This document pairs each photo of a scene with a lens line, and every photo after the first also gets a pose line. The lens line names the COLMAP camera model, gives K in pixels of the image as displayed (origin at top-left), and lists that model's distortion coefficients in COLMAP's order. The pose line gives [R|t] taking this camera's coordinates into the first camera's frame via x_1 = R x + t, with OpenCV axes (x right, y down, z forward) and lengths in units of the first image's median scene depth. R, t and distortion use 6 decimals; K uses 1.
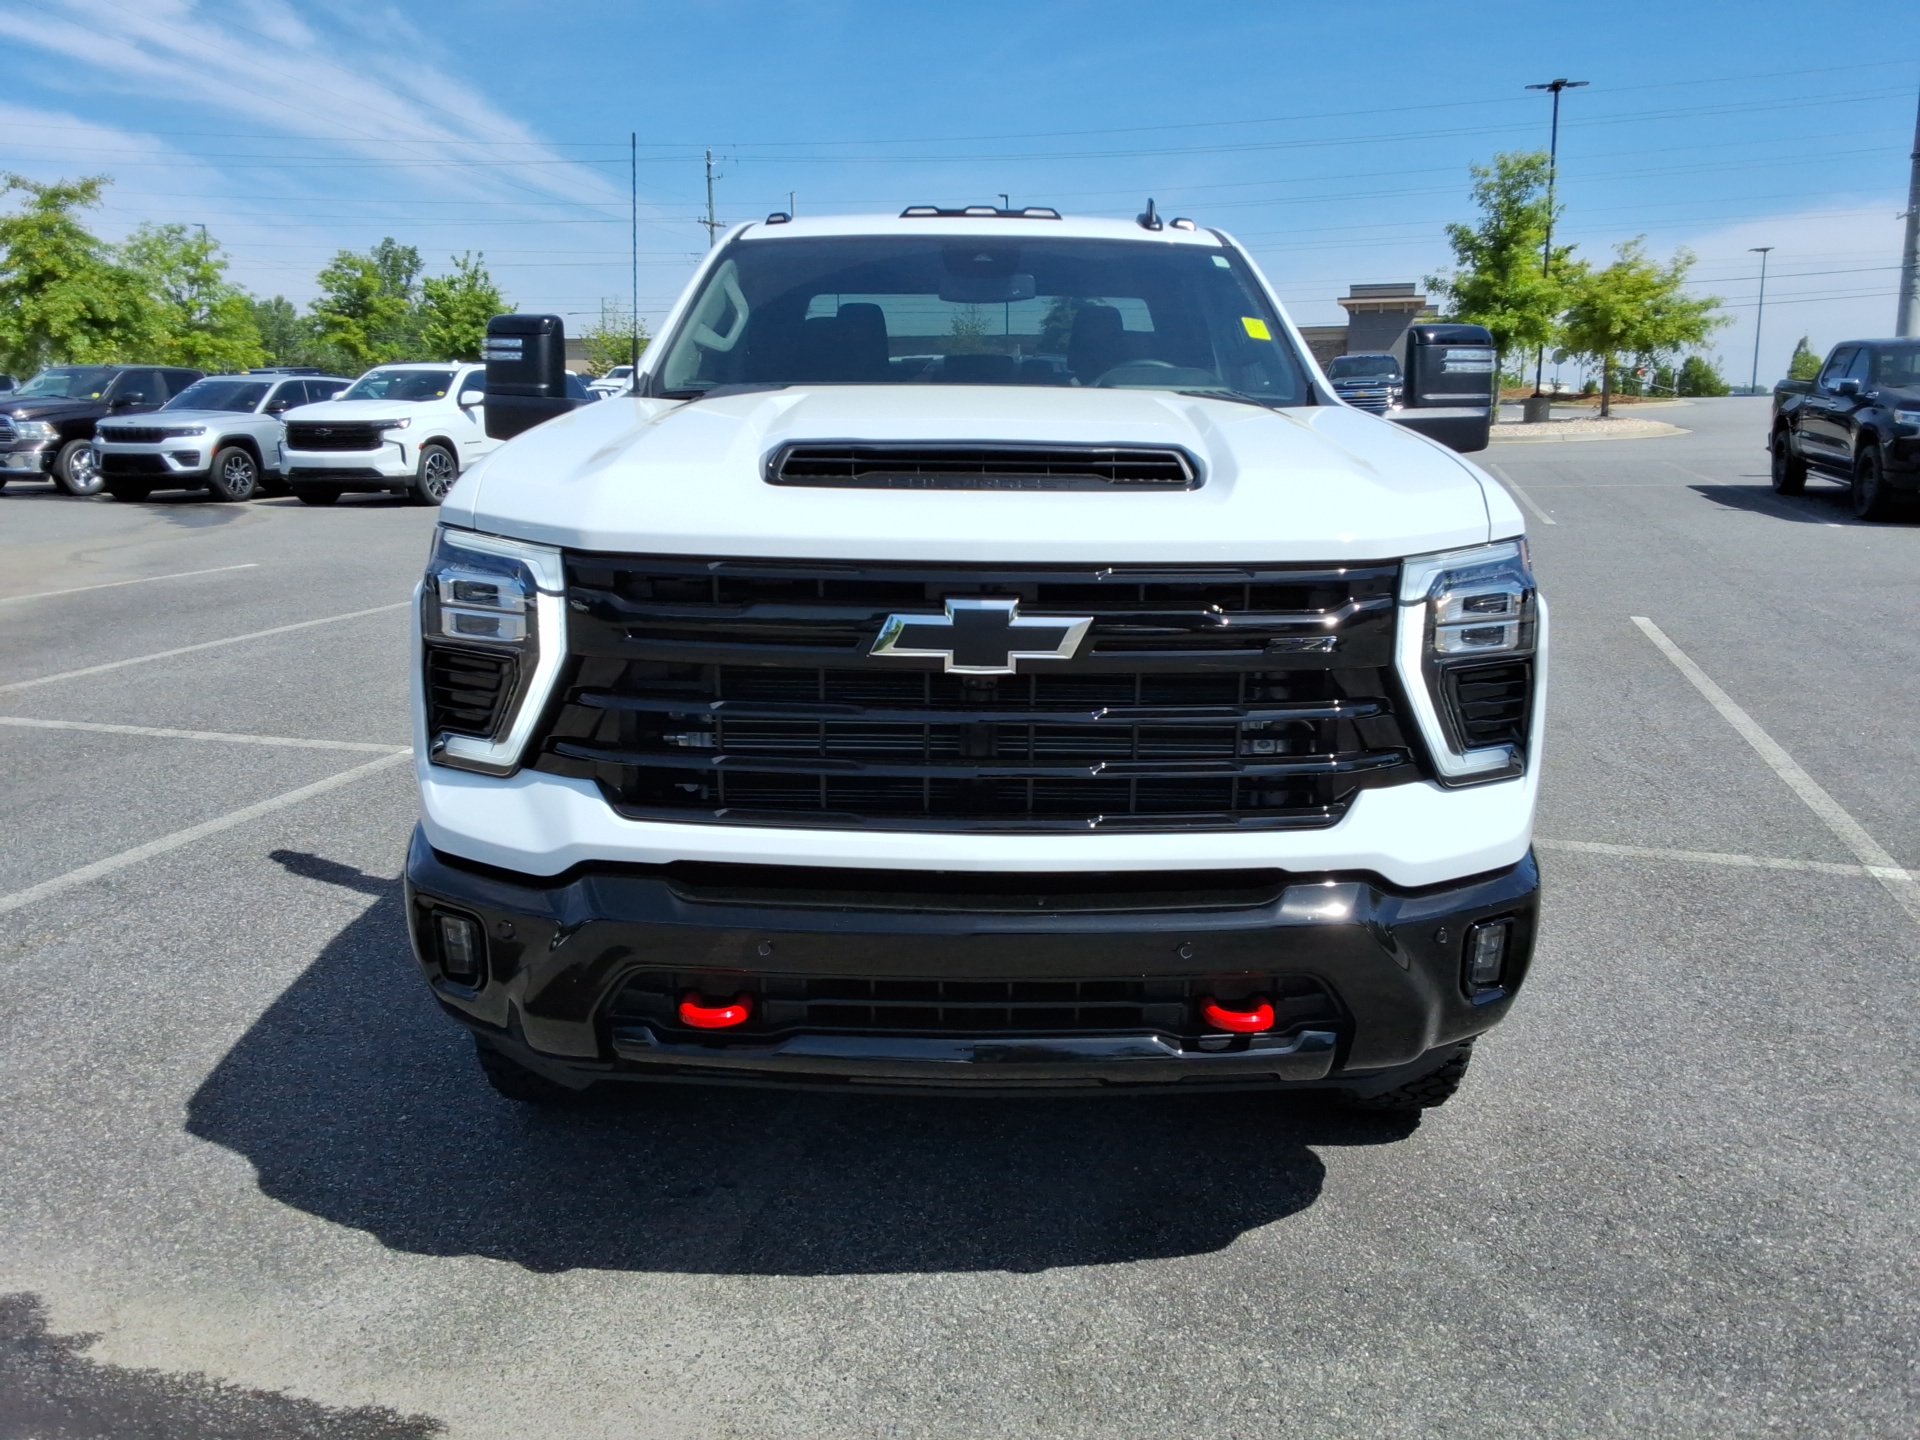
lens RADIAL K [[1537.4, 0, 963.2], [0, 1537.4, 719.6], [0, 0, 1]] dist [0.113400, -0.174844]
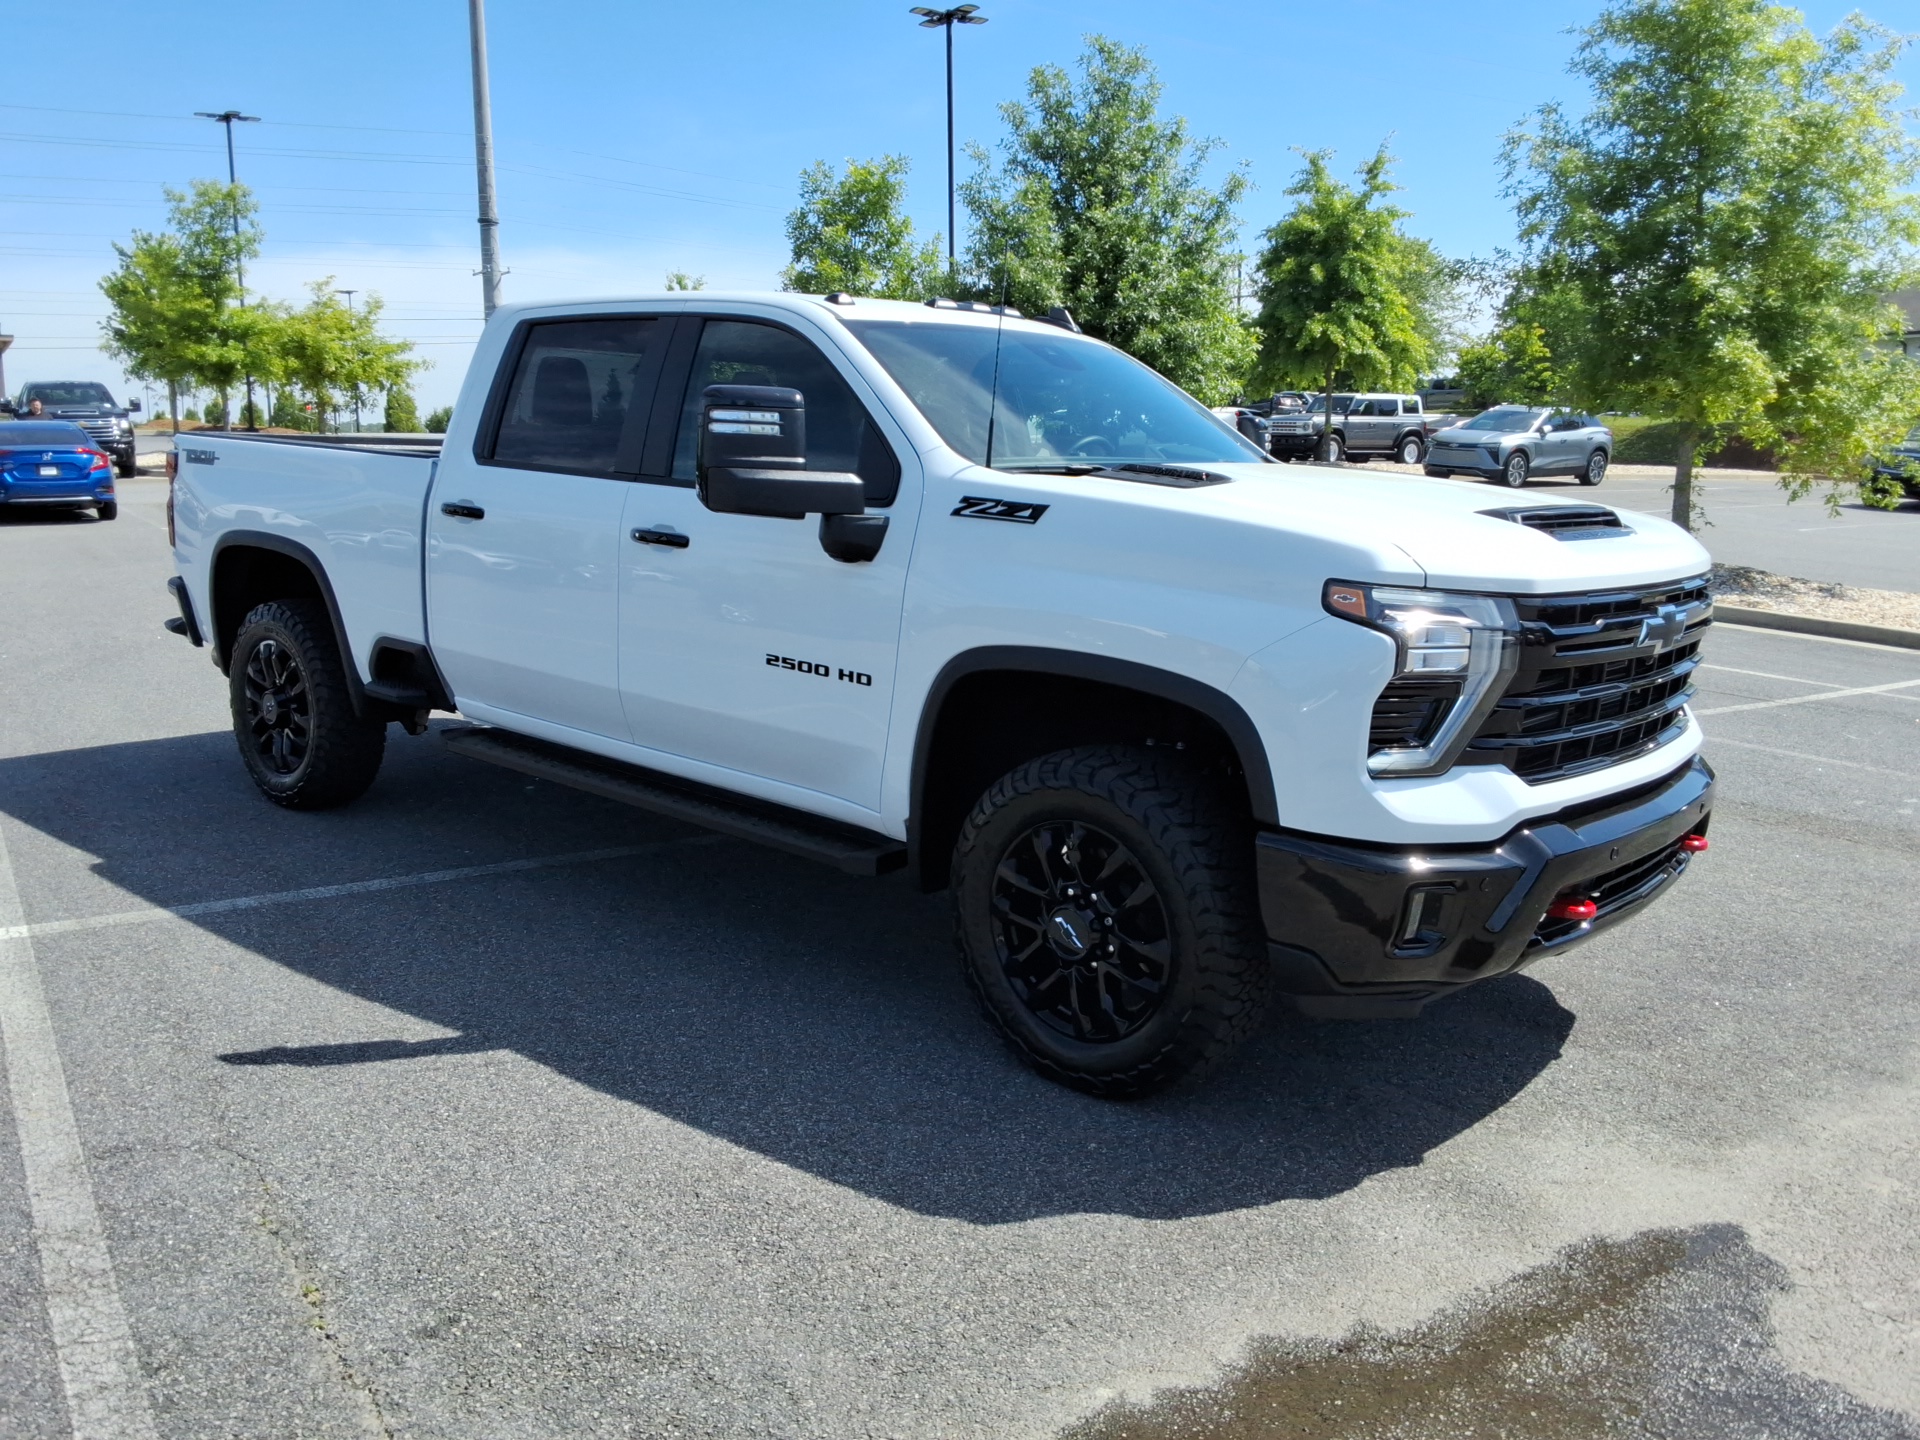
lens RADIAL K [[1537.4, 0, 970.4], [0, 1537.4, 718.0], [0, 0, 1]] dist [0.113400, -0.174844]
pose [[0.653329, -0.127558, 0.746251, -0.757835], [0.142503, 0.988804, 0.044260, -0.062077], [-0.743542, 0.077427, 0.664192, 0.213346]]
